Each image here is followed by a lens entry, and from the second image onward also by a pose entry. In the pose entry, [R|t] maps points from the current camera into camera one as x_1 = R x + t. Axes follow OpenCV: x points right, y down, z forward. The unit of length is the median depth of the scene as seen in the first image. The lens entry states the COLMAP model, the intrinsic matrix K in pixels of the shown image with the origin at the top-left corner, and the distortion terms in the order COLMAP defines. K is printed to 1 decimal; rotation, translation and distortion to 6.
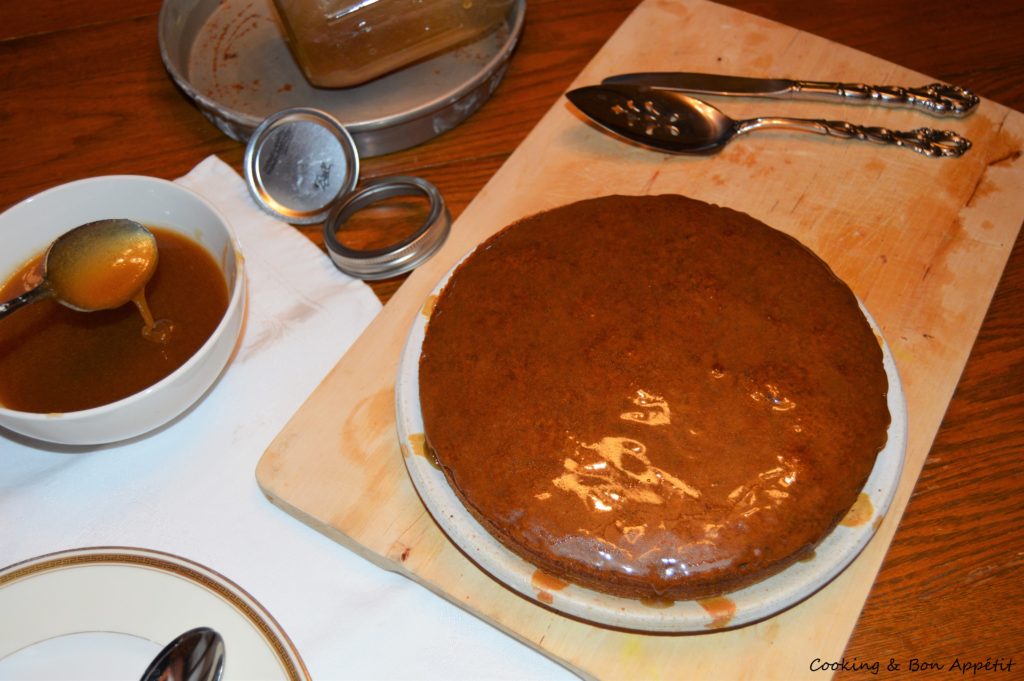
lens RADIAL K [[1113.0, 0, 512.0], [0, 1113.0, 340.5], [0, 0, 1]] dist [-0.044005, 0.002141]
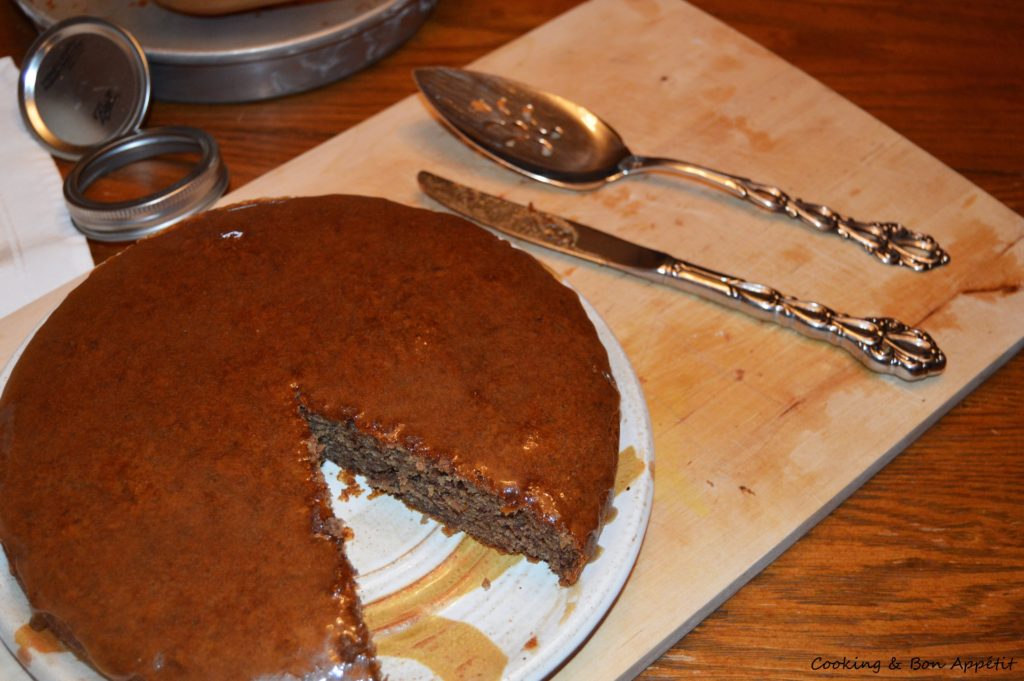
lens RADIAL K [[1423.0, 0, 512.0], [0, 1423.0, 340.5], [0, 0, 1]] dist [-0.014343, -0.085859]
pose [[0.949844, 0.244807, -0.194591, 0.348915], [-0.258636, 0.964743, -0.048758, -0.011734], [0.175794, 0.096641, 0.979672, 0.067839]]
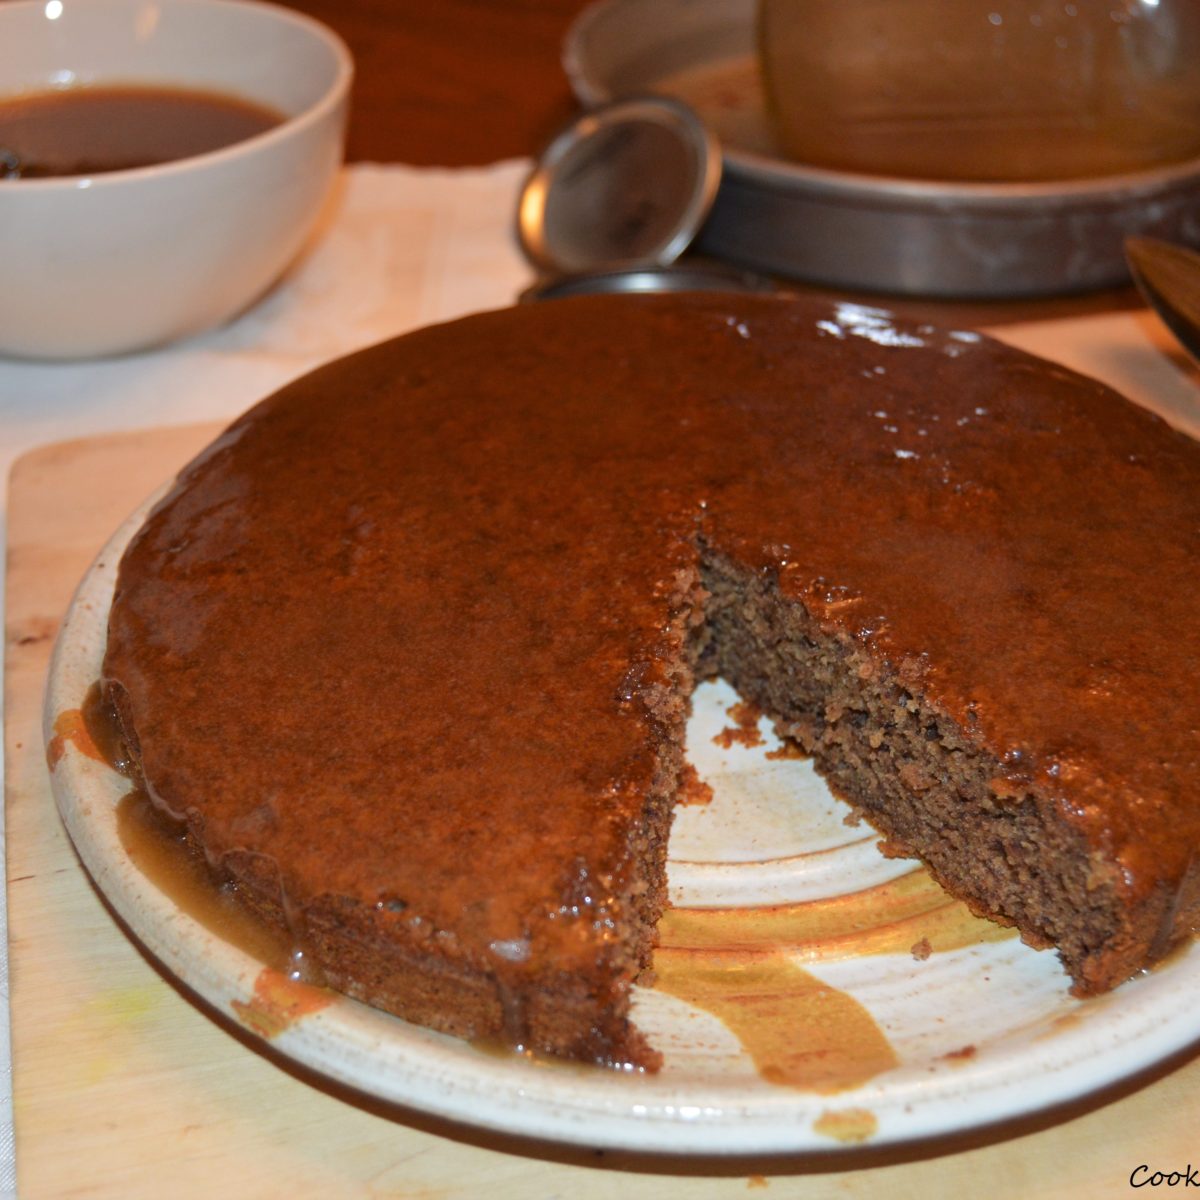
lens RADIAL K [[2033.0, 0, 629.6], [0, 2033.0, 599.7], [0, 0, 1]] dist [-0.048107, -0.028562]
pose [[0.710535, 0.406405, -0.574435, 0.426320], [-0.576913, 0.803853, -0.144886, 0.124721], [0.402879, 0.434346, 0.805625, 0.335184]]
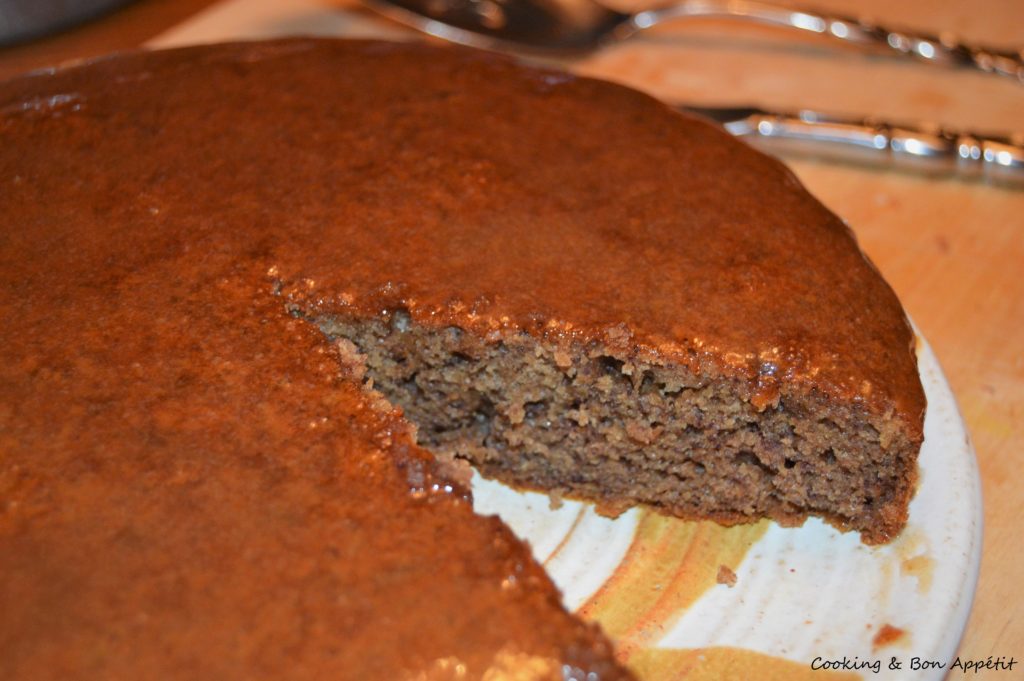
lens RADIAL K [[1750.0, 0, 512.0], [0, 1750.0, 340.5], [0, 0, 1]] dist [-0.050892, -0.122065]
pose [[0.998797, 0.048332, 0.008337, 0.157672], [-0.043516, 0.951688, -0.303967, 0.162798], [-0.022625, 0.303238, 0.952646, 0.355797]]
